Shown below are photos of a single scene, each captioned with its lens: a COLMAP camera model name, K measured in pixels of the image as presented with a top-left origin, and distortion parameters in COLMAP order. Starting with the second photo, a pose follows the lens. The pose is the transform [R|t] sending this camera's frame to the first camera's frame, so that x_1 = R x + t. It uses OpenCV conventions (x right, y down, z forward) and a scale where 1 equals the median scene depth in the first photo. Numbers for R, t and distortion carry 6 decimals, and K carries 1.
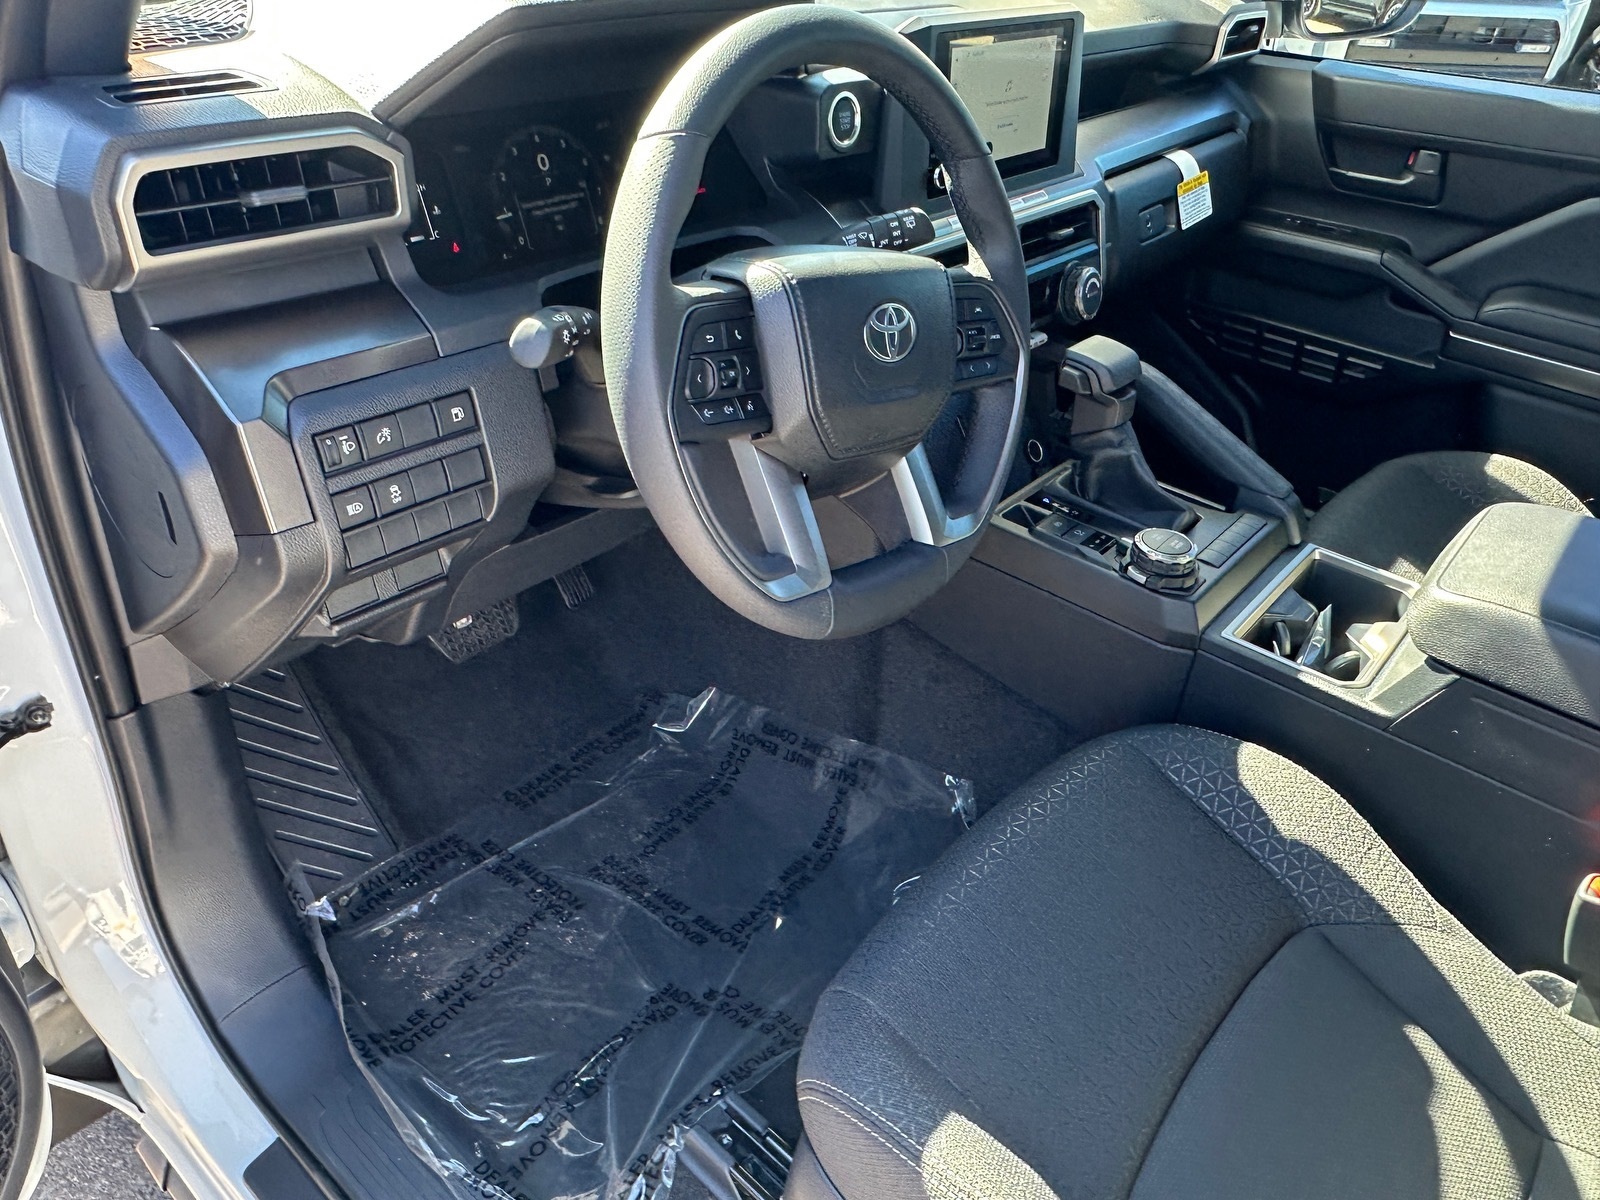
lens RADIAL K [[1144.5, 0, 800.0], [0, 1144.5, 600.0], [0, 0, 1]] dist [-0.009788, 0.006388]
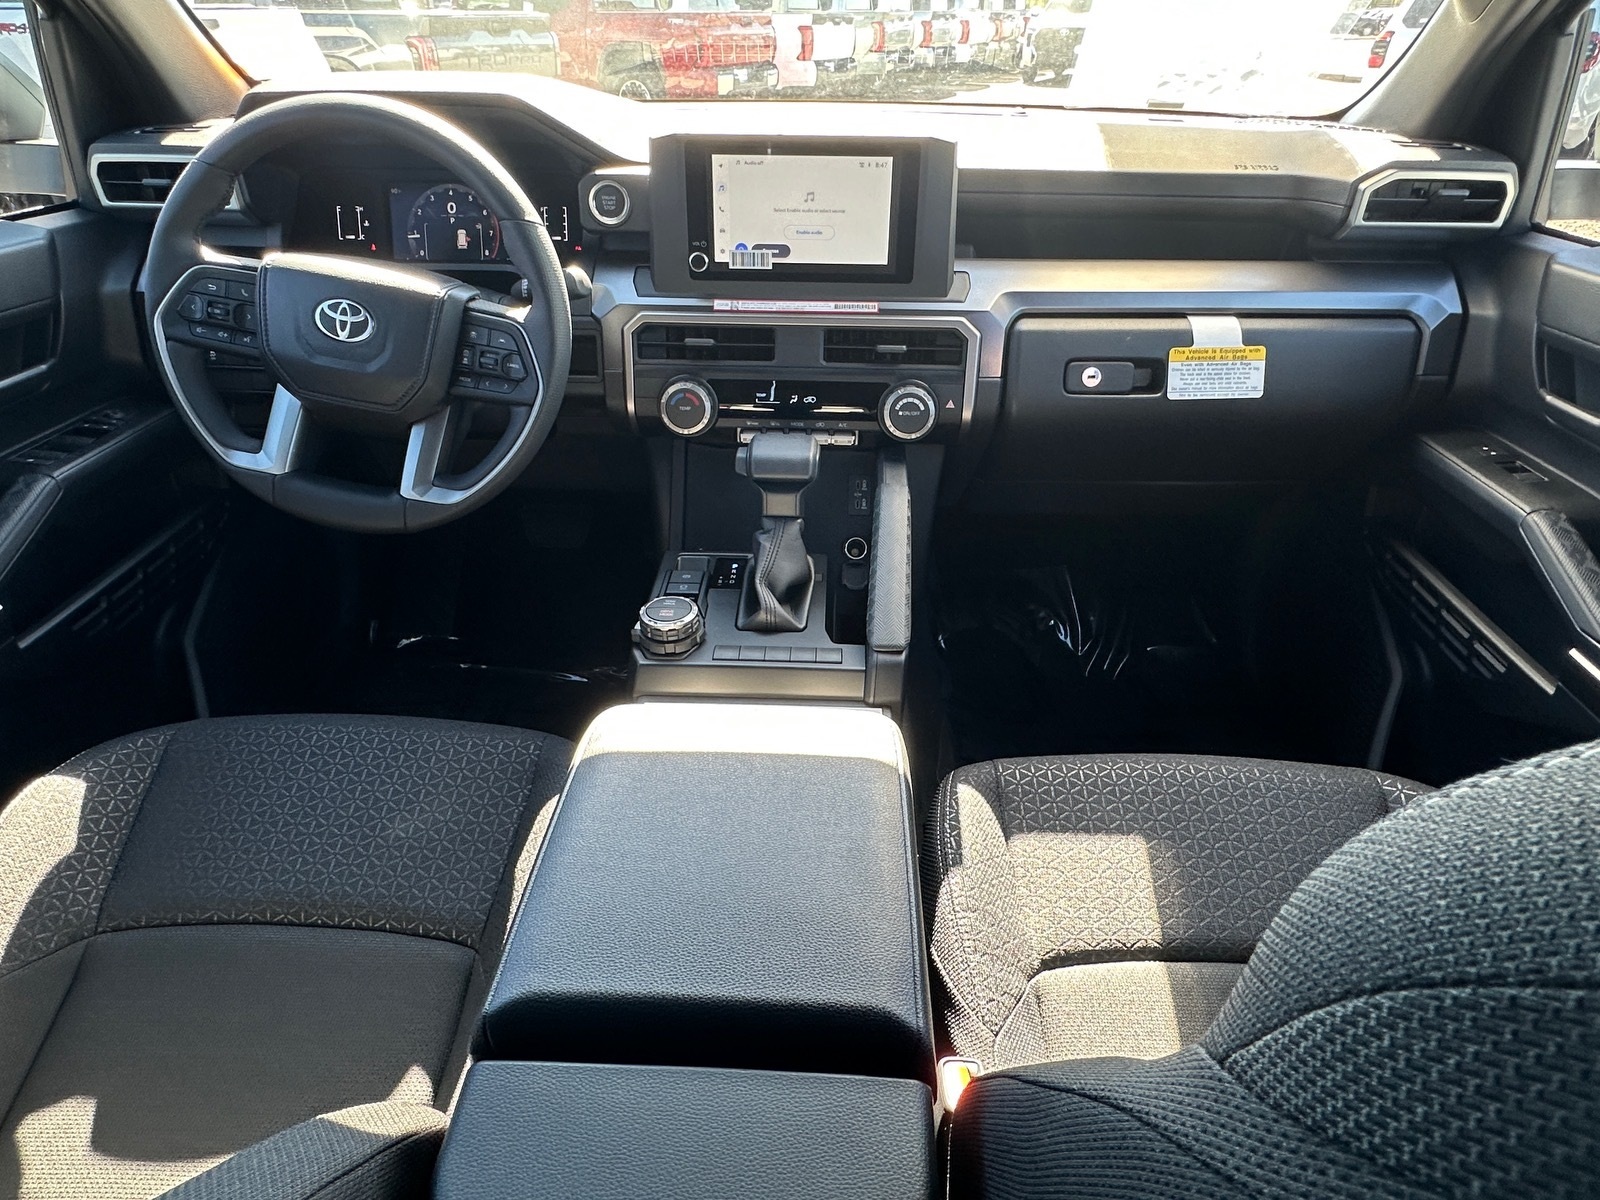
lens RADIAL K [[934.3, 0, 802.0], [0, 934.3, 600.3], [0, 0, 1]] dist [-0.006054, 0.001682]
pose [[0.617686, 0.368145, -0.694934, 1.127800], [-0.409945, 0.904836, 0.114965, -0.235037], [0.671125, 0.213872, 0.709824, 0.518610]]
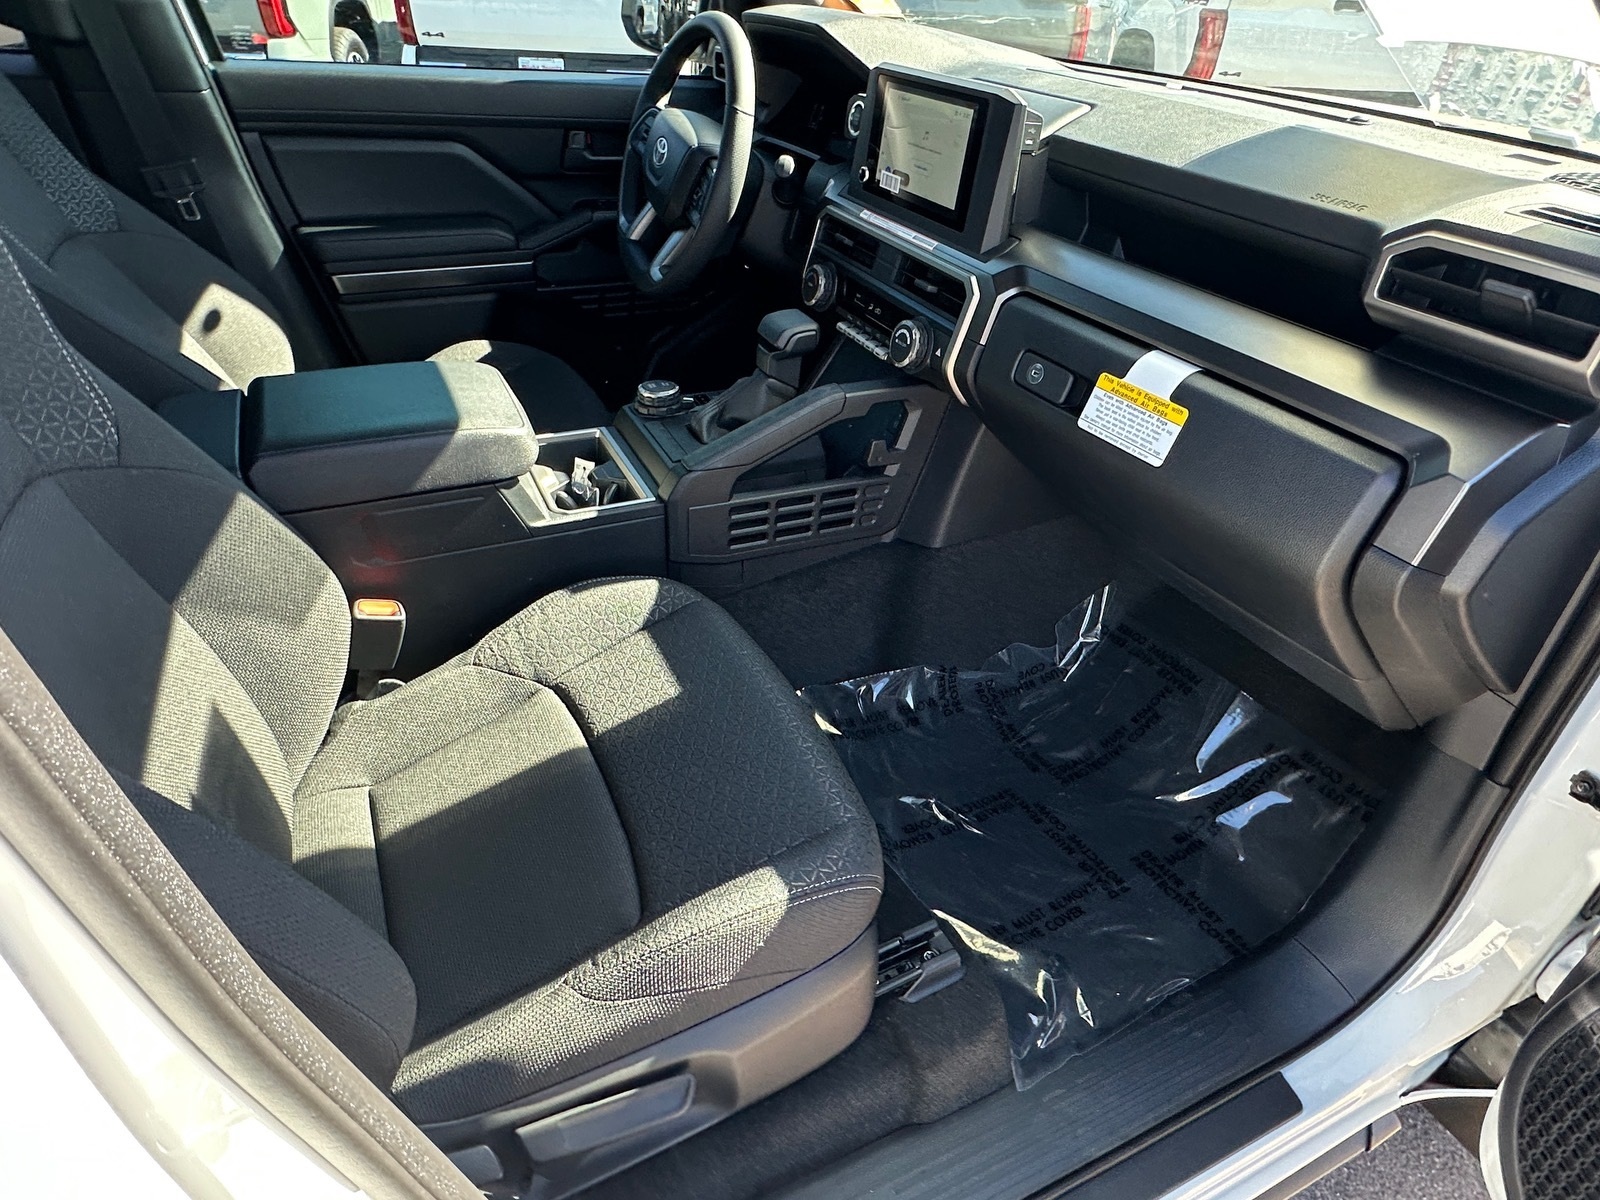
lens RADIAL K [[934.3, 0, 802.0], [0, 934.3, 600.3], [0, 0, 1]] dist [-0.006054, 0.001682]
pose [[-0.402544, 0.443603, -0.800734, 1.524986], [-0.574652, 0.558442, 0.598262, -0.829580], [0.712555, 0.700970, 0.030120, 1.457121]]
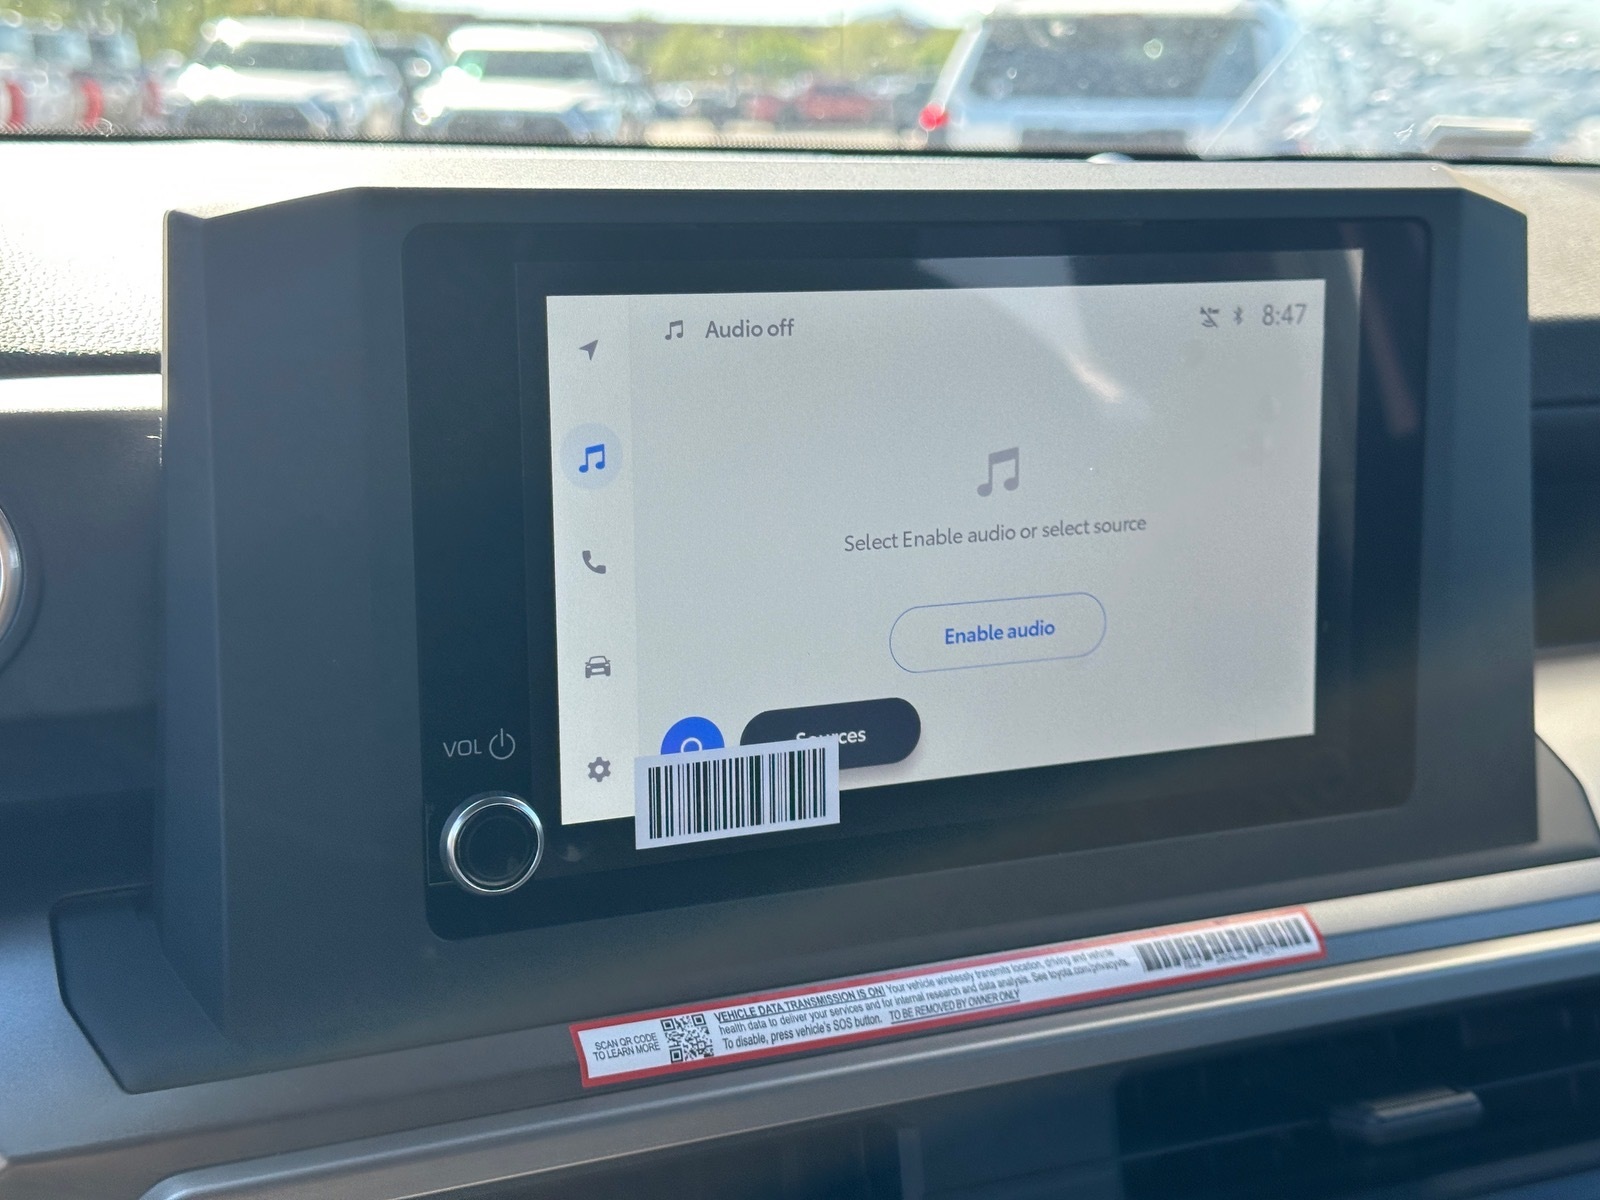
lens RADIAL K [[2271.3, 0, 800.0], [0, 2271.3, 600.0], [0, 0, 1]] dist [0.092347, -0.017408]
pose [[0.912264, 0.038913, -0.407749, 0.395519], [-0.192434, 0.919493, -0.342785, -0.314278], [0.361584, 0.391175, 0.846309, 0.728123]]
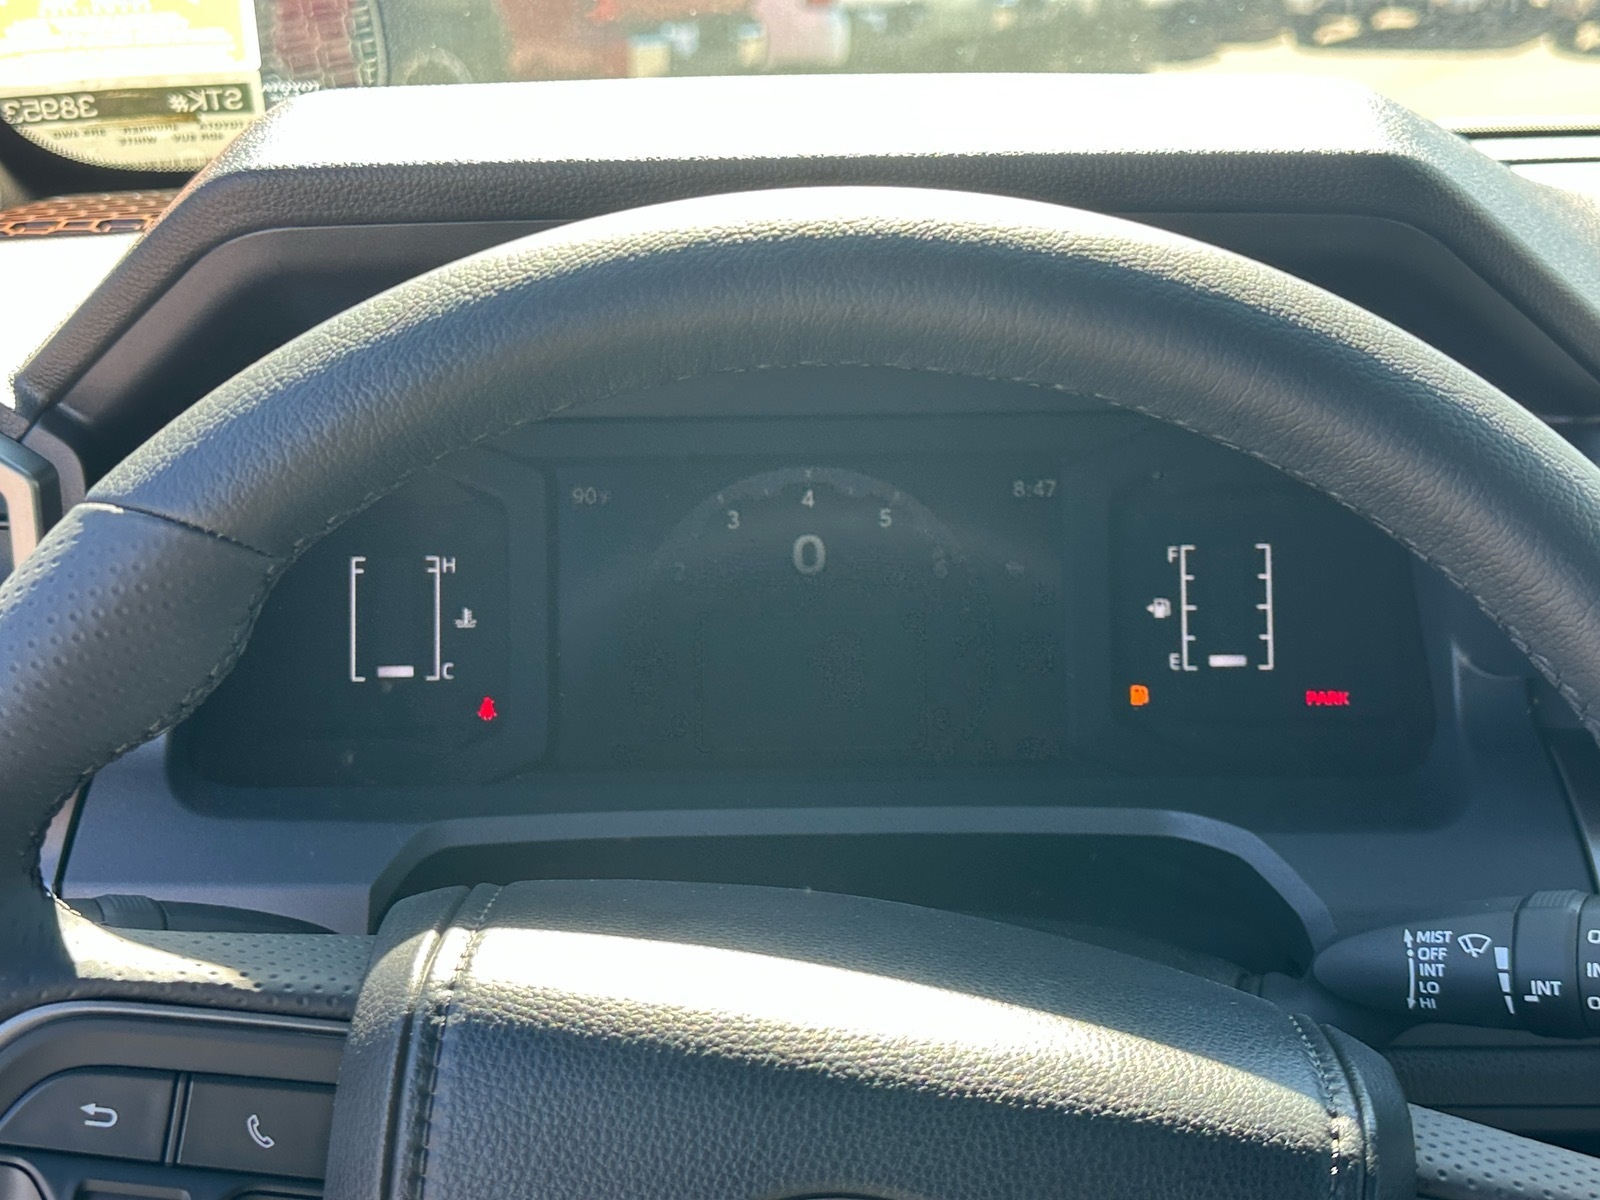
lens RADIAL K [[2265.2, 0, 768.2], [0, 2265.2, 482.0], [0, 0, 1]] dist [0.014529, -0.020268]
pose [[0.622770, 0.117178, -0.773580, 0.363248], [-0.387905, 0.904892, -0.175214, -0.256462], [0.679476, 0.409193, 0.608994, 0.489518]]
